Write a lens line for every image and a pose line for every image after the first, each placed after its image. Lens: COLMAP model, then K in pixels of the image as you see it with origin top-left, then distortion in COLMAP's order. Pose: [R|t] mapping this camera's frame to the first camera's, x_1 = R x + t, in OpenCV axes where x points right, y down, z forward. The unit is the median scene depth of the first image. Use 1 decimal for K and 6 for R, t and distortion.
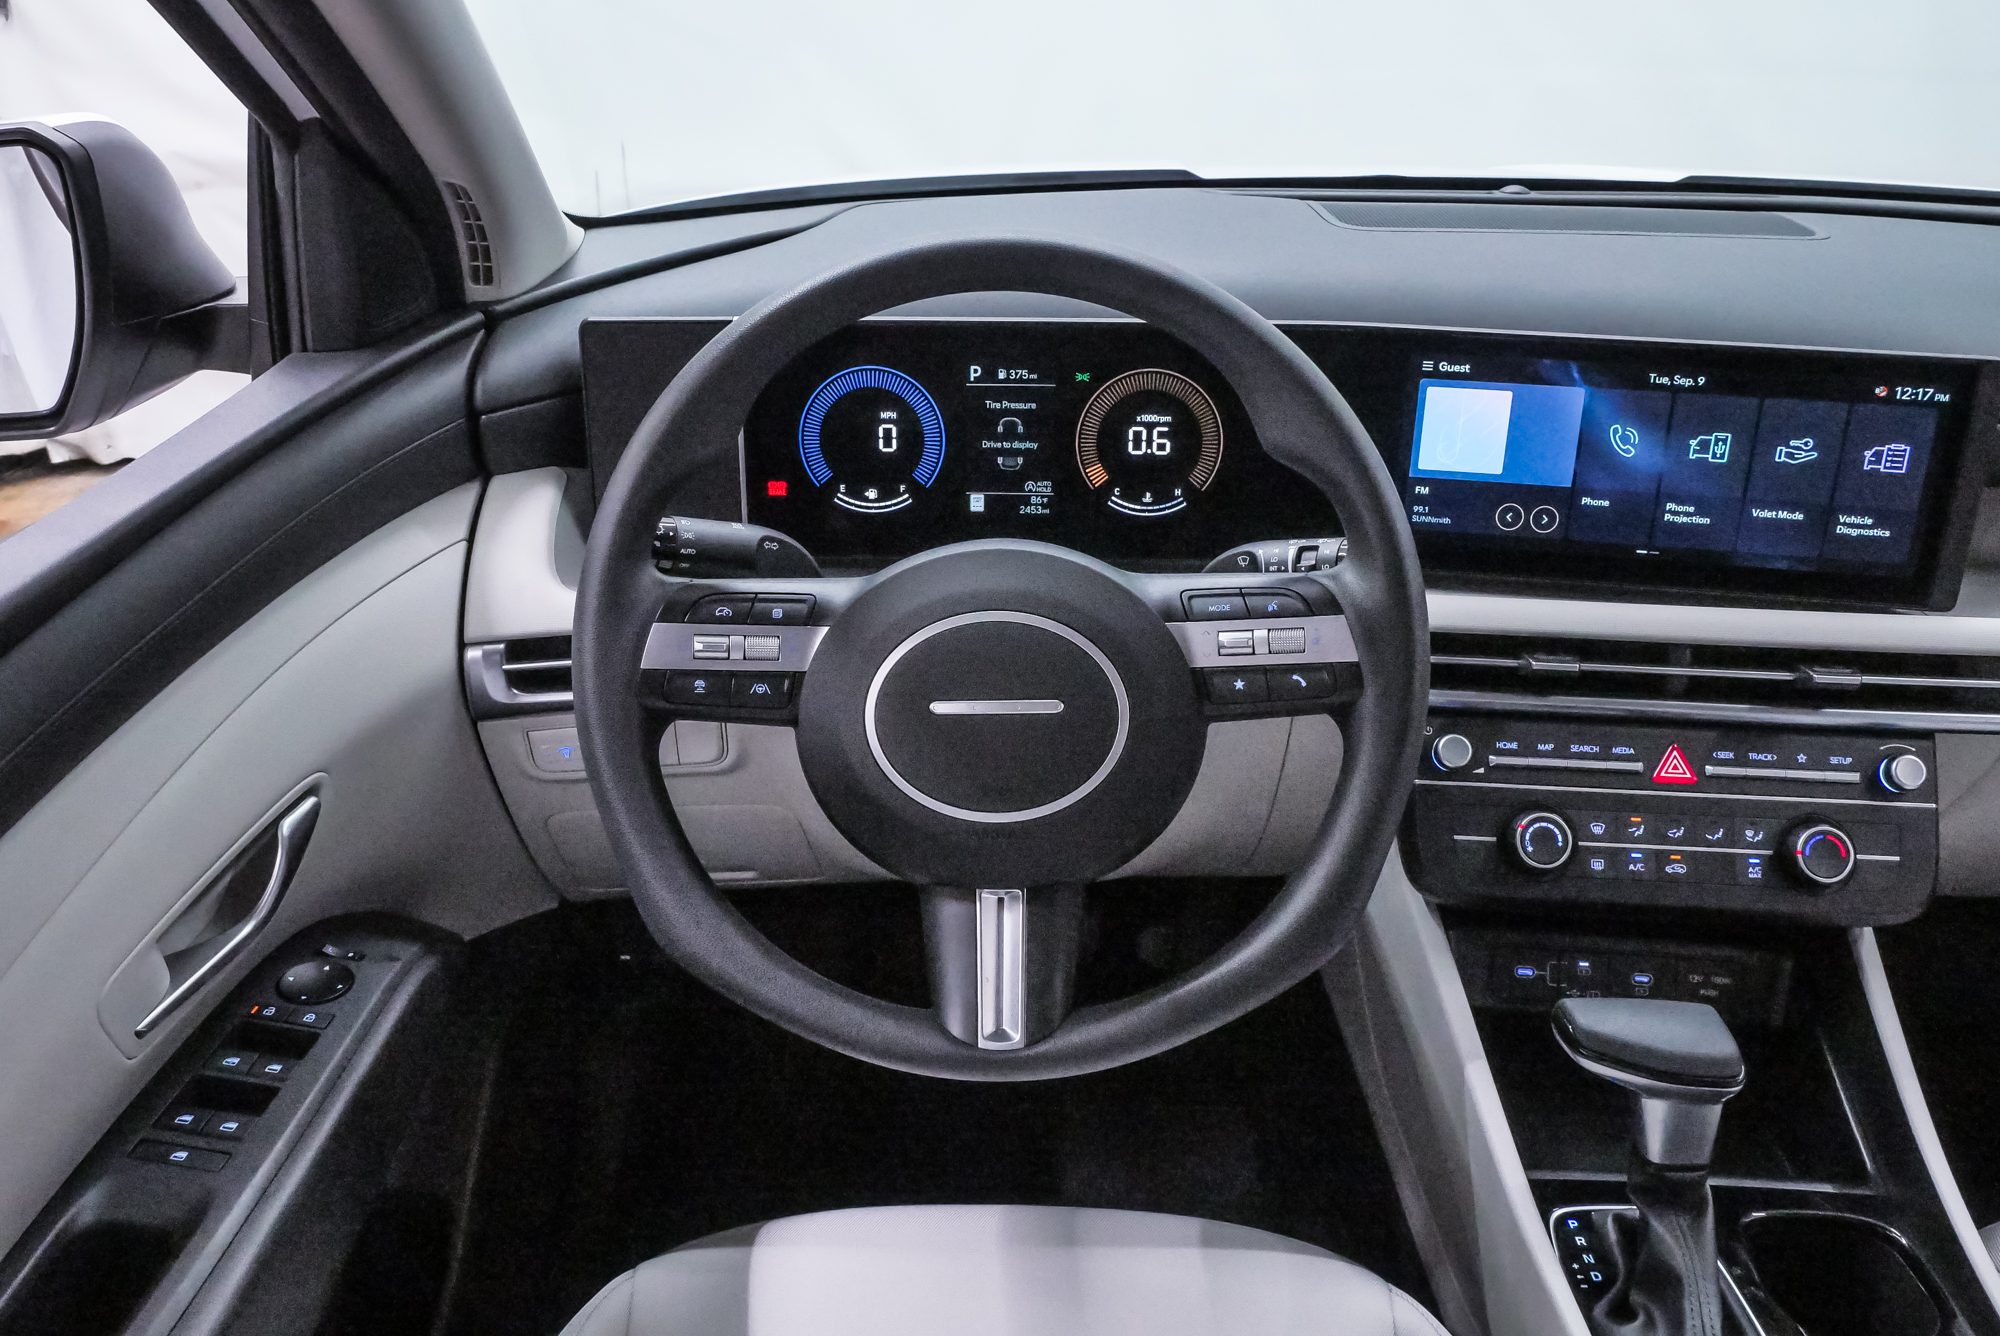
lens RADIAL K [[1459.6, 0, 1009.7], [0, 1459.6, 675.9], [0, 0, 1]] dist [-0.054873, 0.027313]
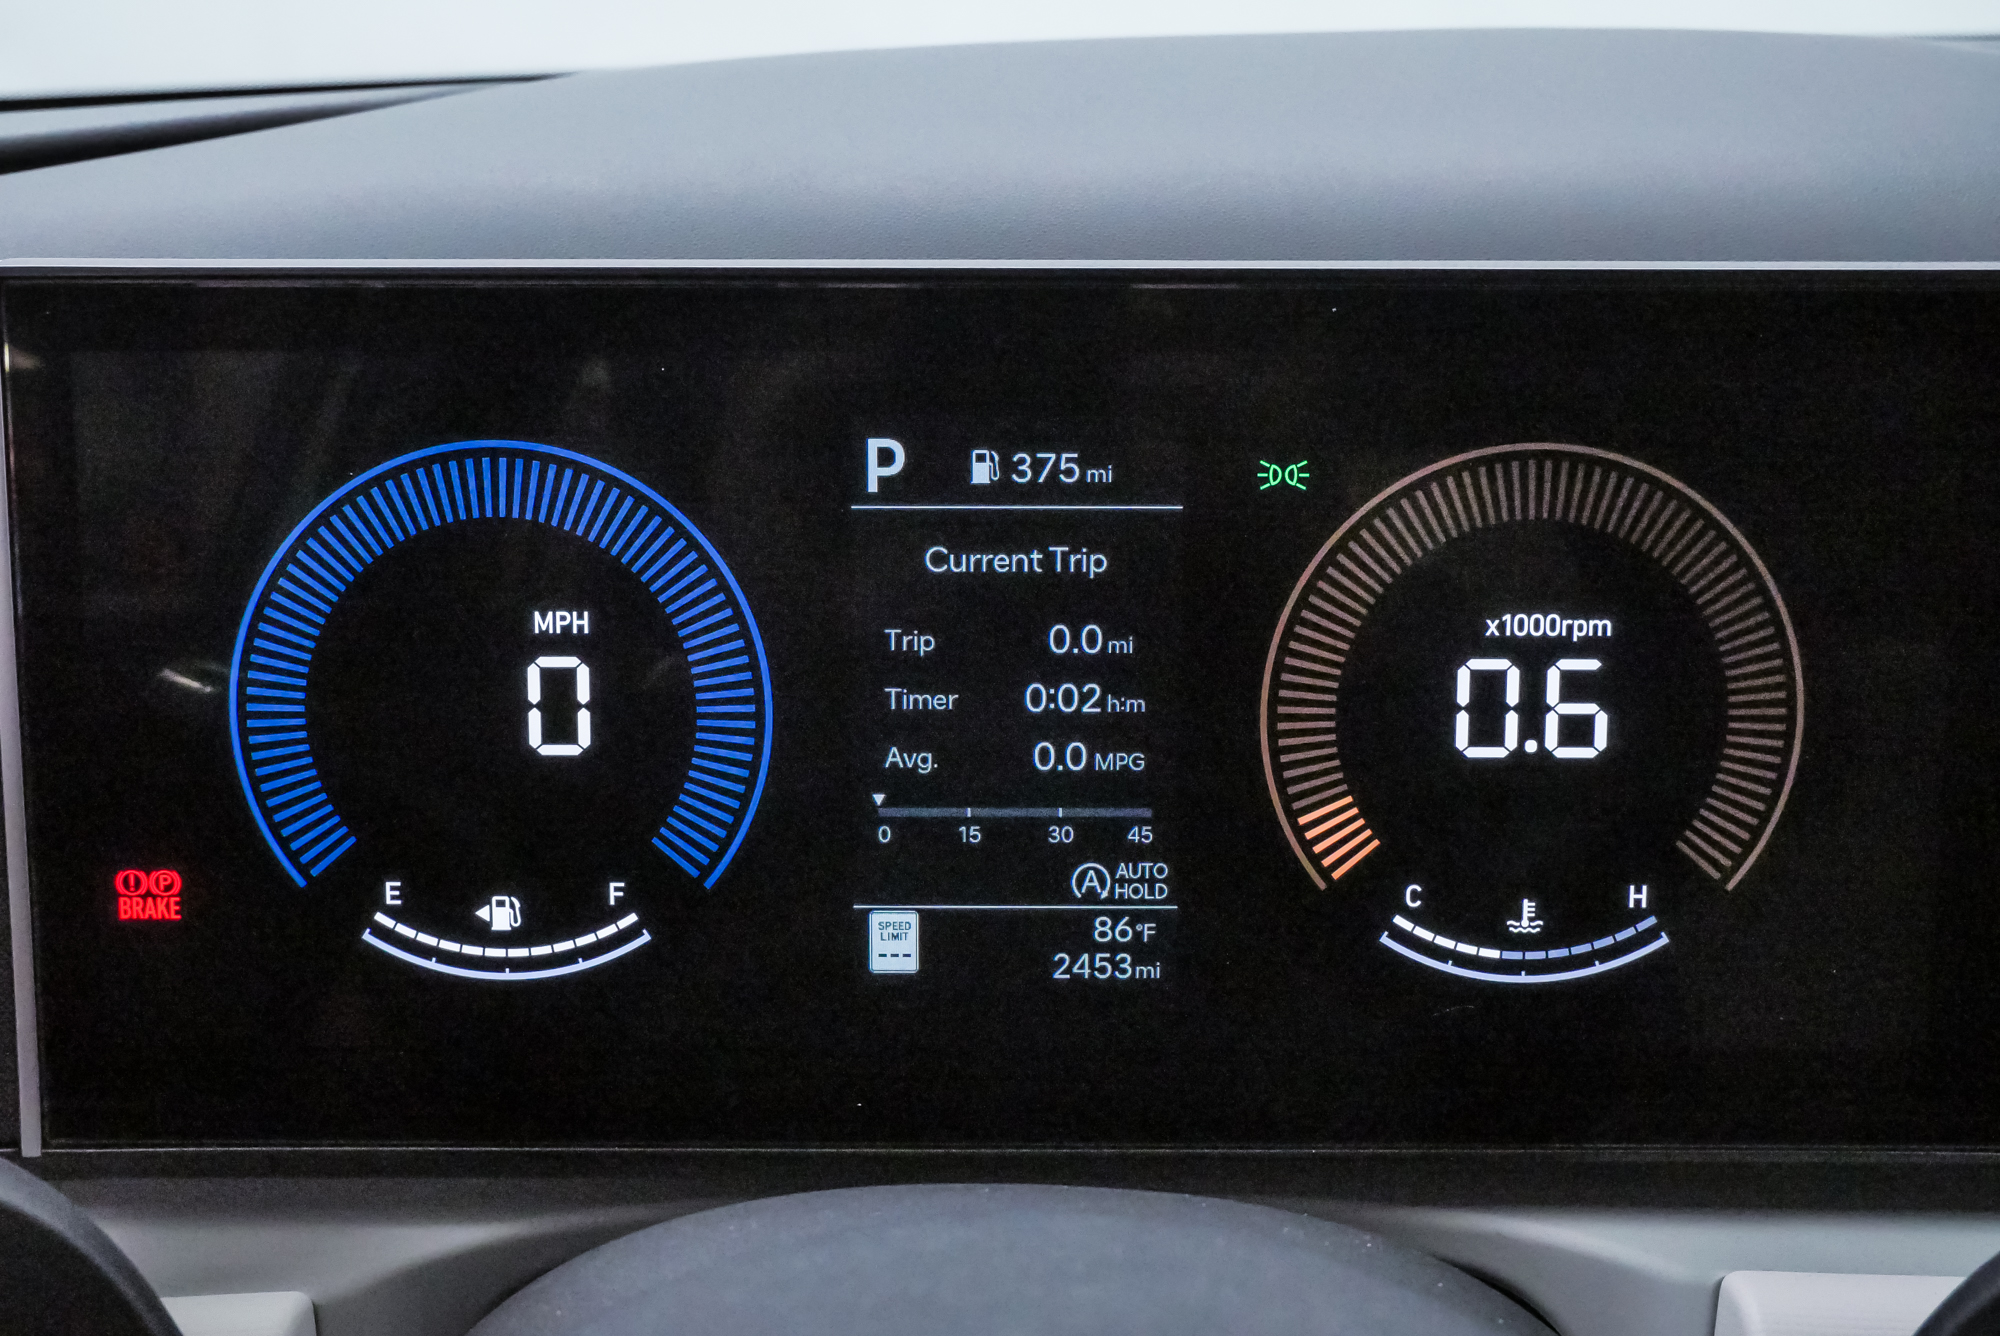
lens RADIAL K [[2411.0, 0, 1005.7], [0, 2411.0, 671.7], [0, 0, 1]] dist [0.027914, 0.000000]
pose [[0.999894, -0.007710, 0.012327, -0.007051], [0.009971, 0.980677, -0.195380, -0.084371], [-0.010582, 0.195483, 0.980650, 0.579604]]
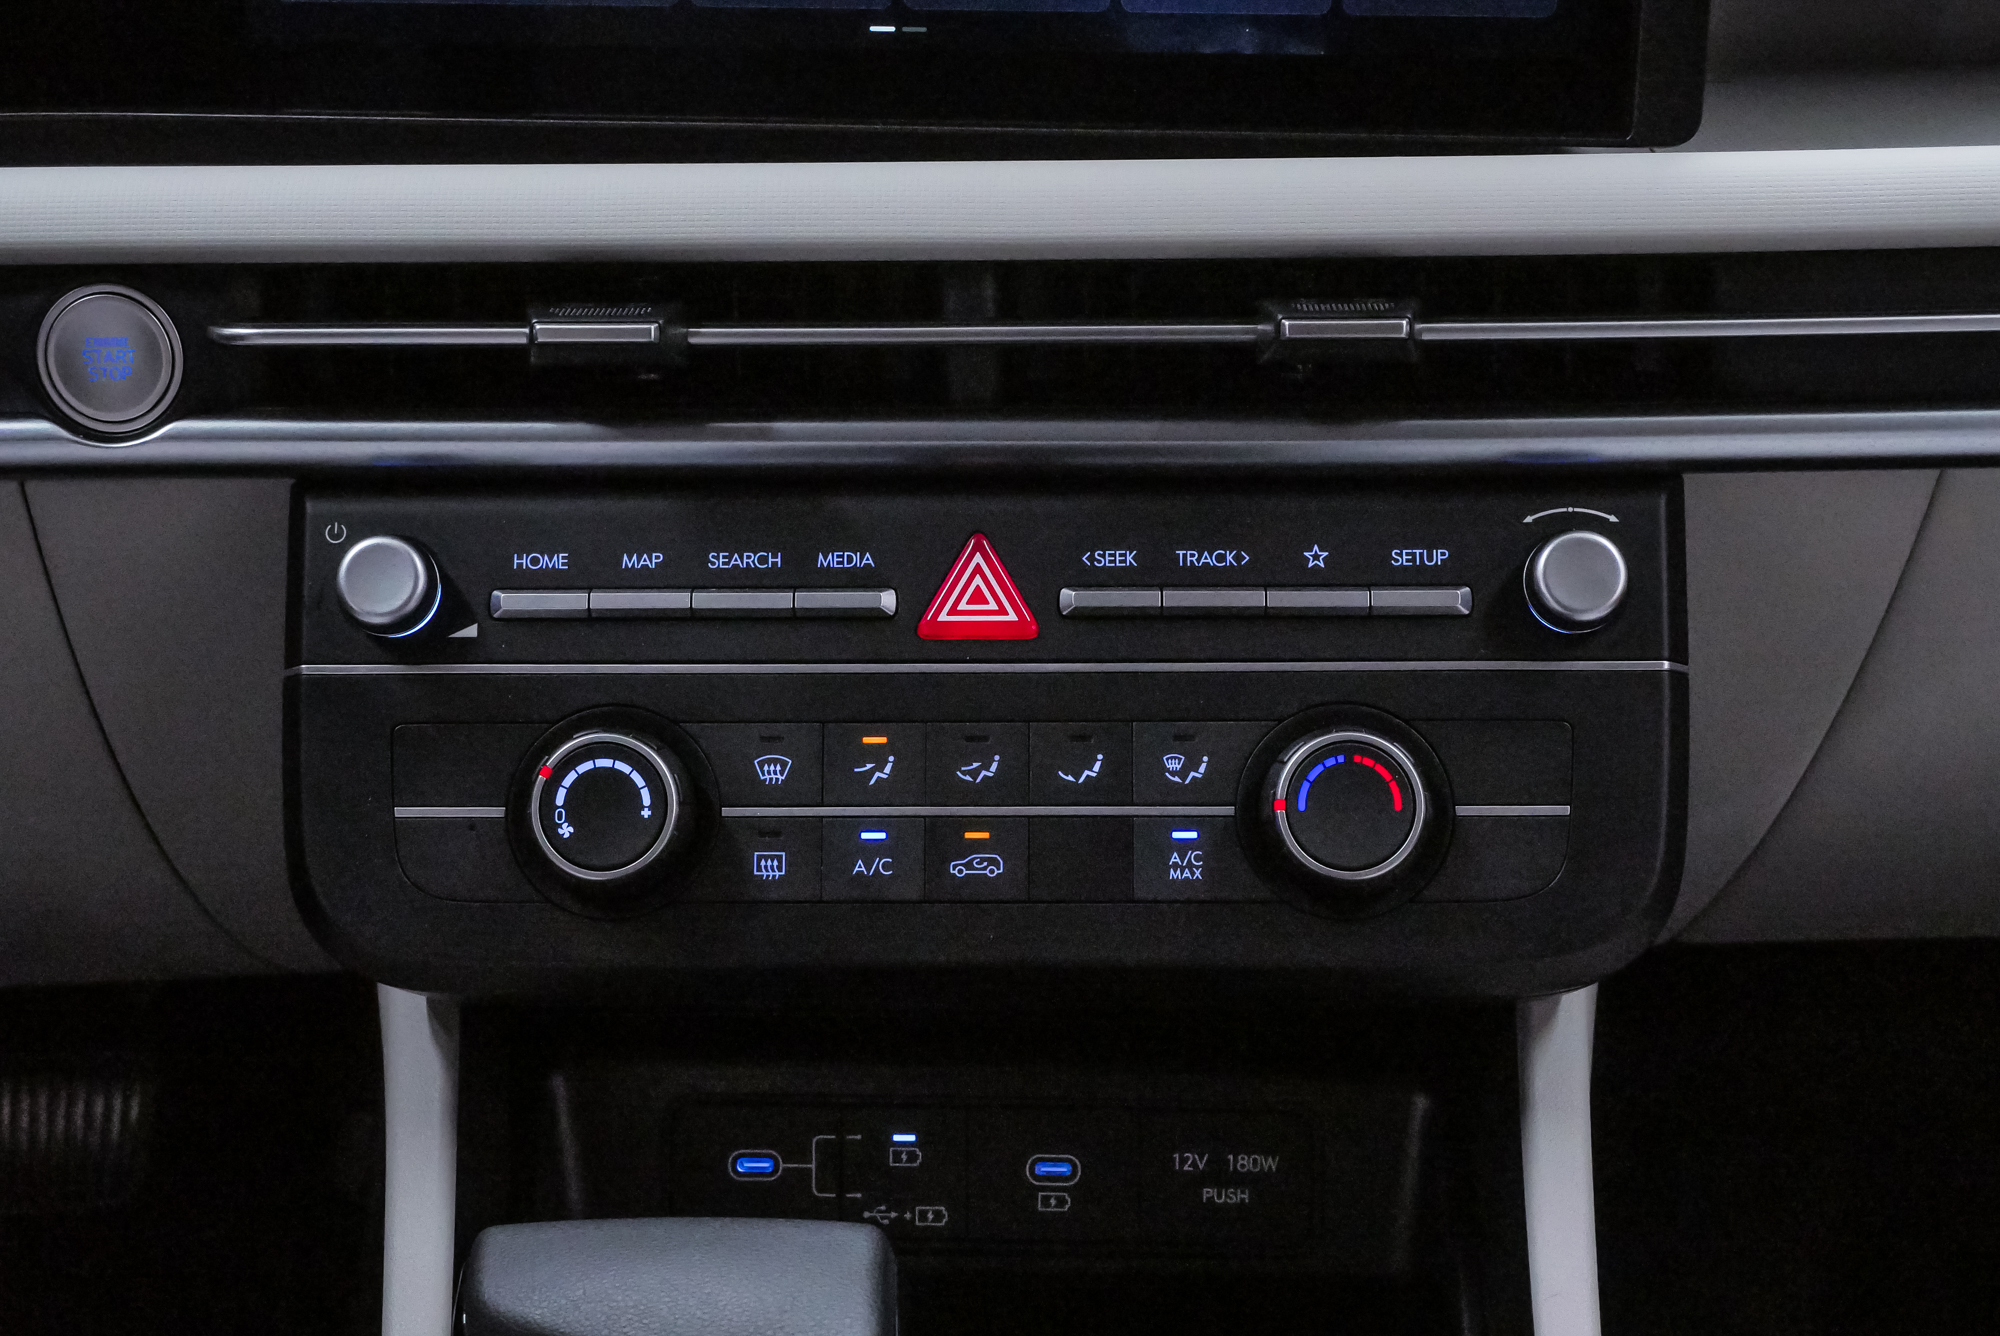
lens RADIAL K [[2692.3, 0, 999.6], [0, 2692.3, 667.4], [0, 0, 1]] dist [0.038883, 0.000000]
pose [[0.997678, -0.047322, 0.048986, 0.429784], [0.047413, 0.998875, -0.000701, 0.082017], [-0.048898, 0.003022, 0.998799, 0.301563]]
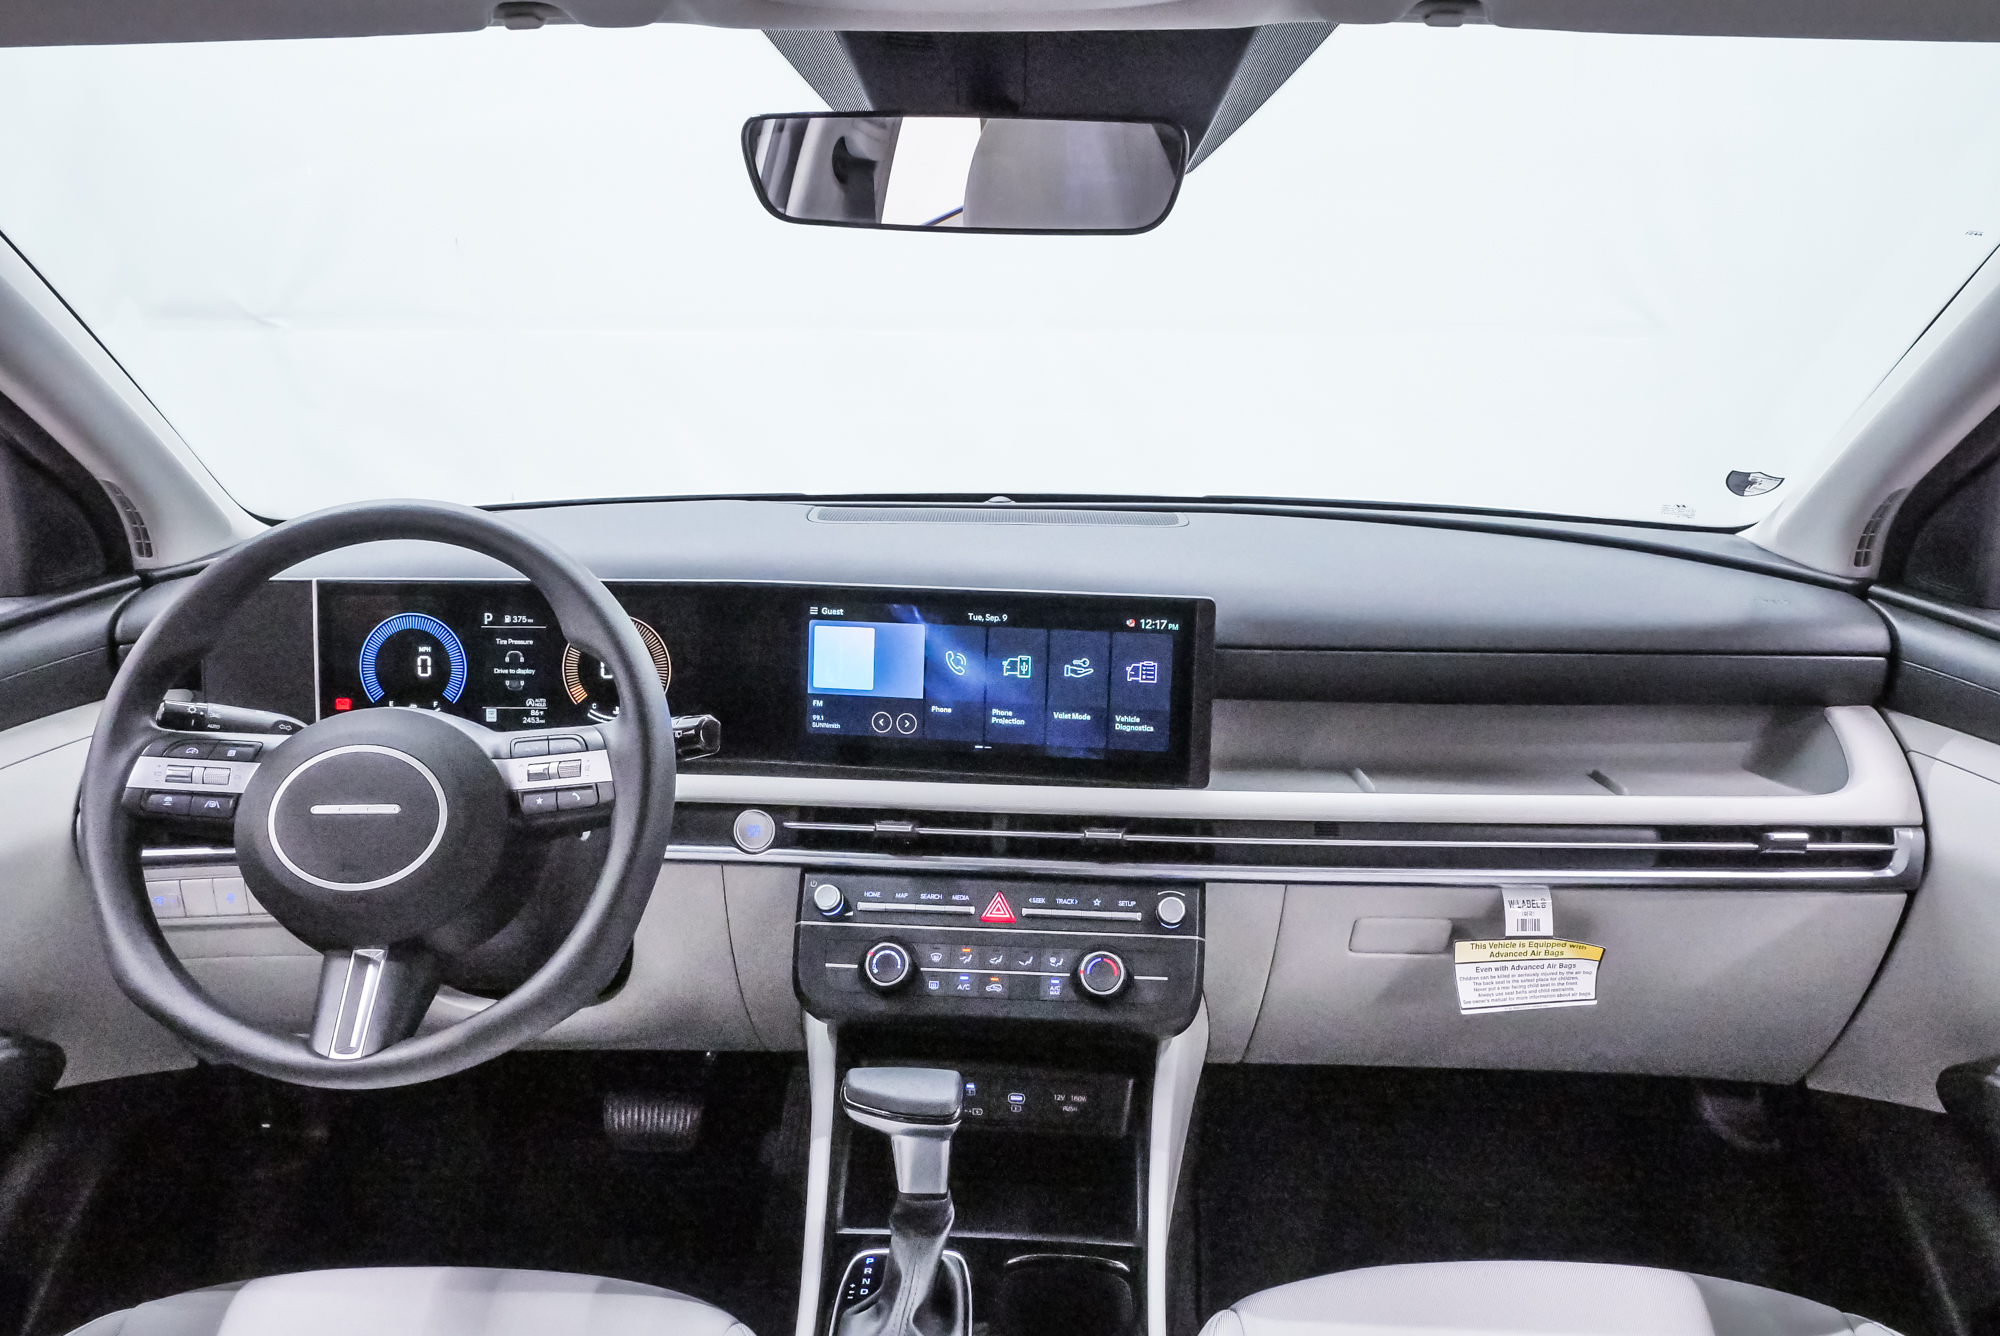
lens RADIAL K [[1459.6, 0, 989.7], [0, 1459.6, 676.9], [0, 0, 1]] dist [-0.054873, 0.027313]
pose [[0.999961, 0.000988, 0.008786, 0.440048], [0.001135, 0.971170, -0.238387, 0.170928], [-0.008768, 0.238387, 0.971131, -0.309640]]
